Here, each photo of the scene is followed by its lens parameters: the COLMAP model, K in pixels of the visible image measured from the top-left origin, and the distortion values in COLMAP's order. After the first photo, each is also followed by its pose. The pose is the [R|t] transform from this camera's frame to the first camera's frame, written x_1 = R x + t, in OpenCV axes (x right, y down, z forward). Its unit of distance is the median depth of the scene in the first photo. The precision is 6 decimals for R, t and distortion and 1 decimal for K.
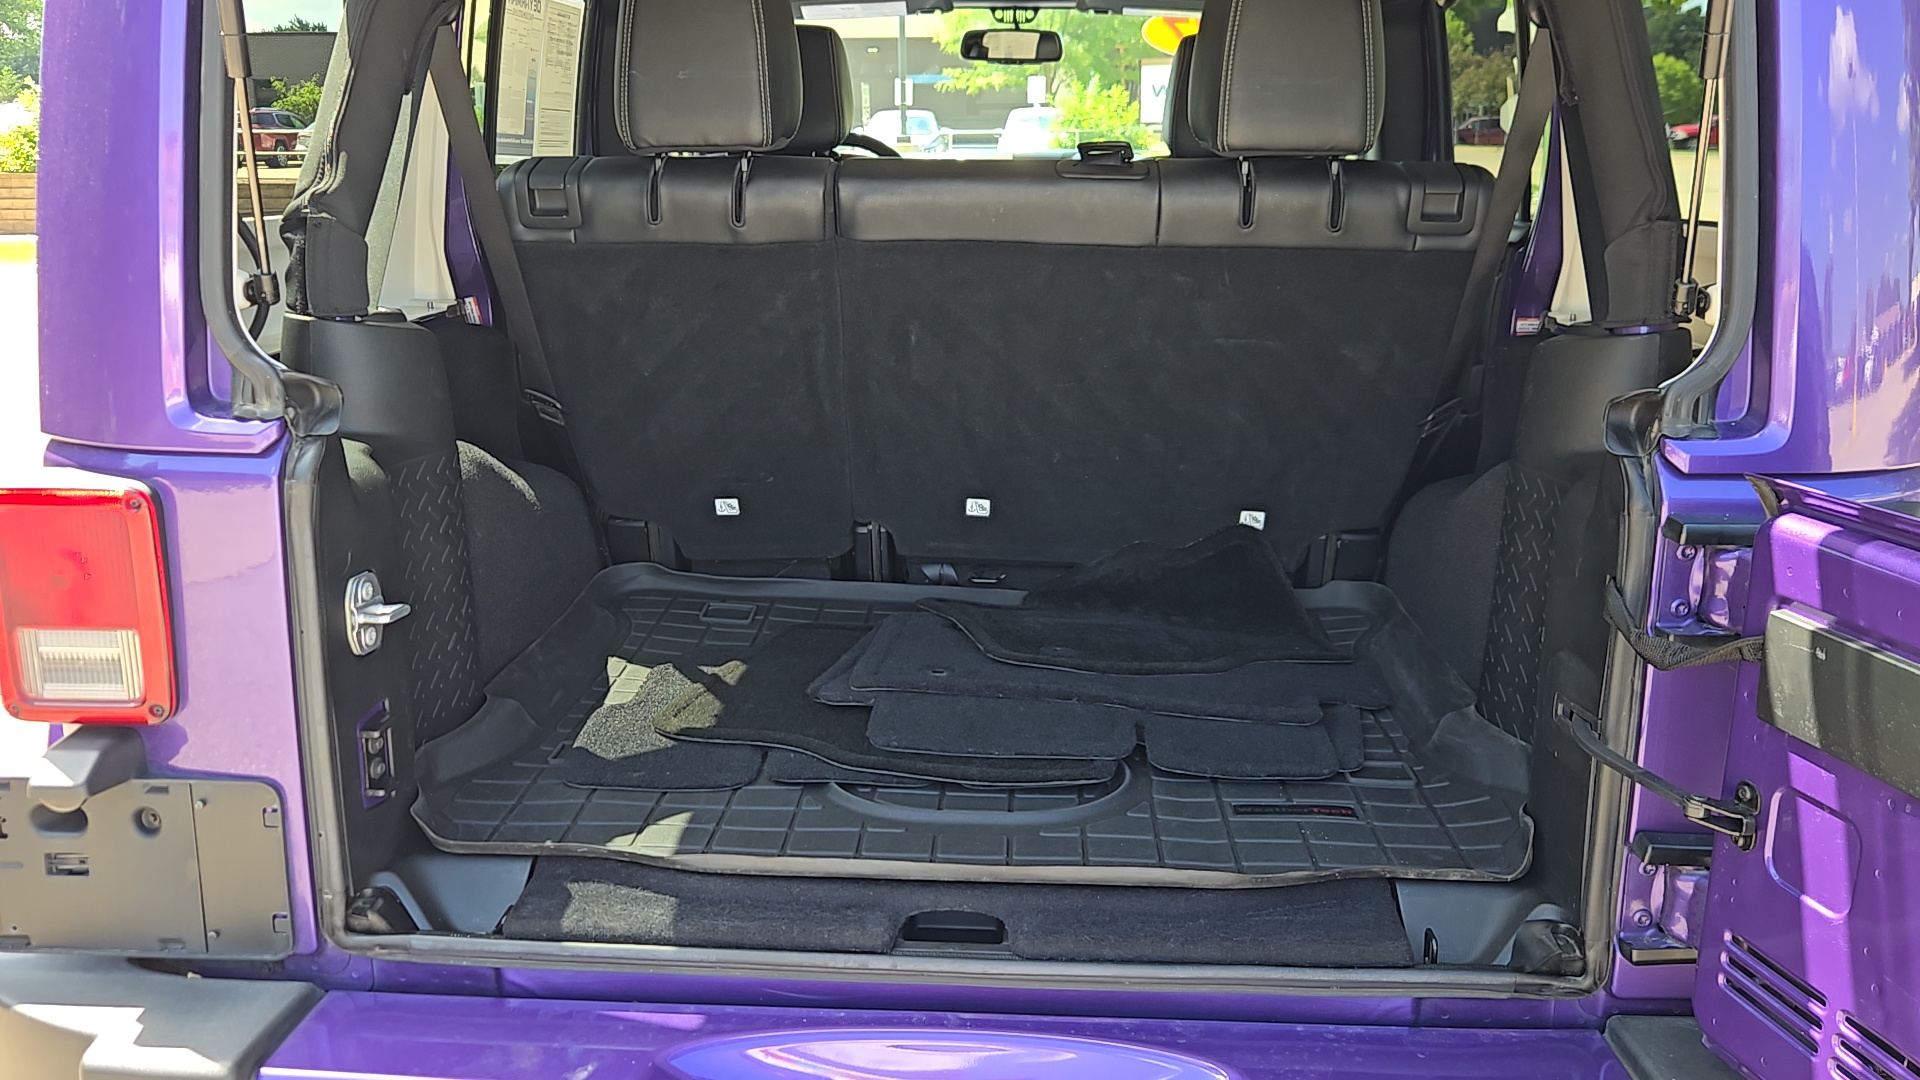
lens RADIAL K [[1609.5, 0, 958.9], [0, 1609.5, 536.3], [0, 0, 1]] dist [0.002763, -0.007438]
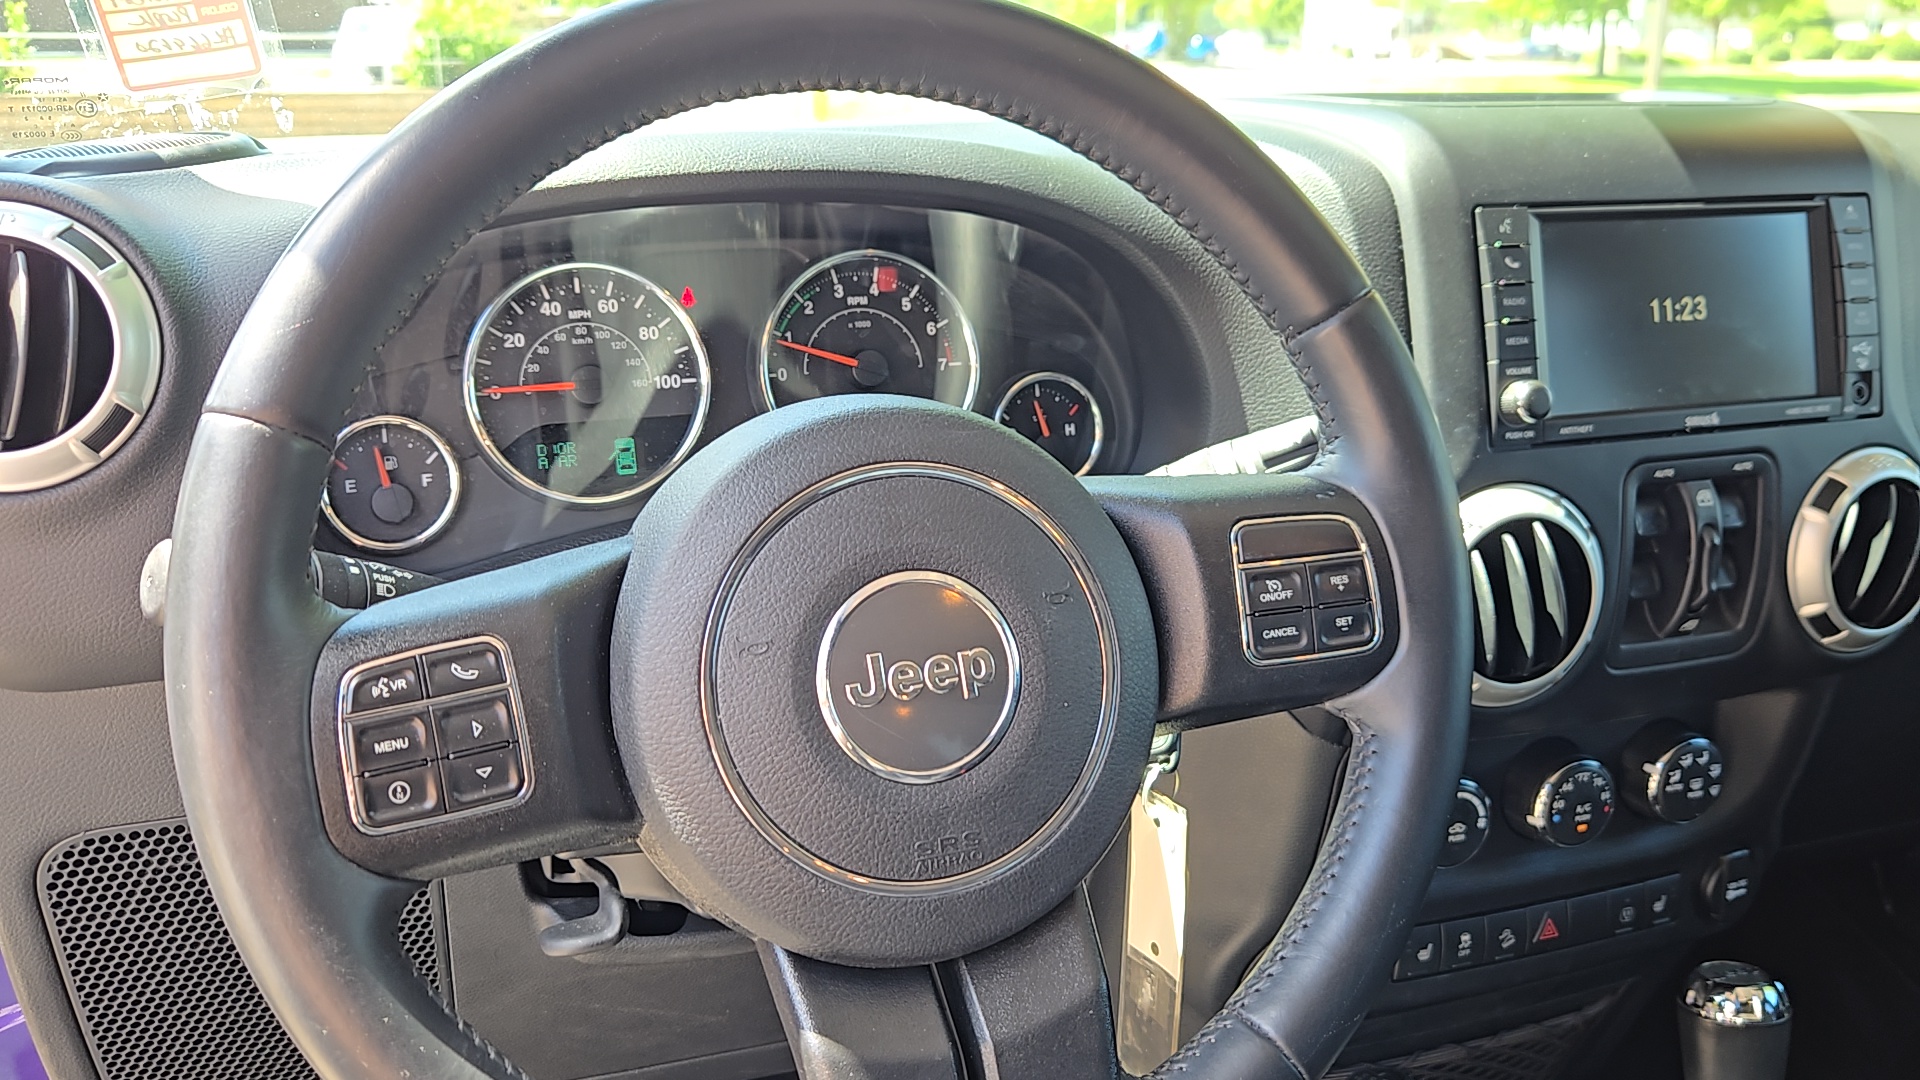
lens RADIAL K [[1609.5, 0, 958.9], [0, 1609.5, 536.3], [0, 0, 1]] dist [0.002763, -0.007438]
pose [[0.923959, -0.105674, 0.367603, -0.190820], [0.085970, 0.993862, 0.069621, -0.357634], [-0.372704, -0.032724, 0.927373, 1.444139]]
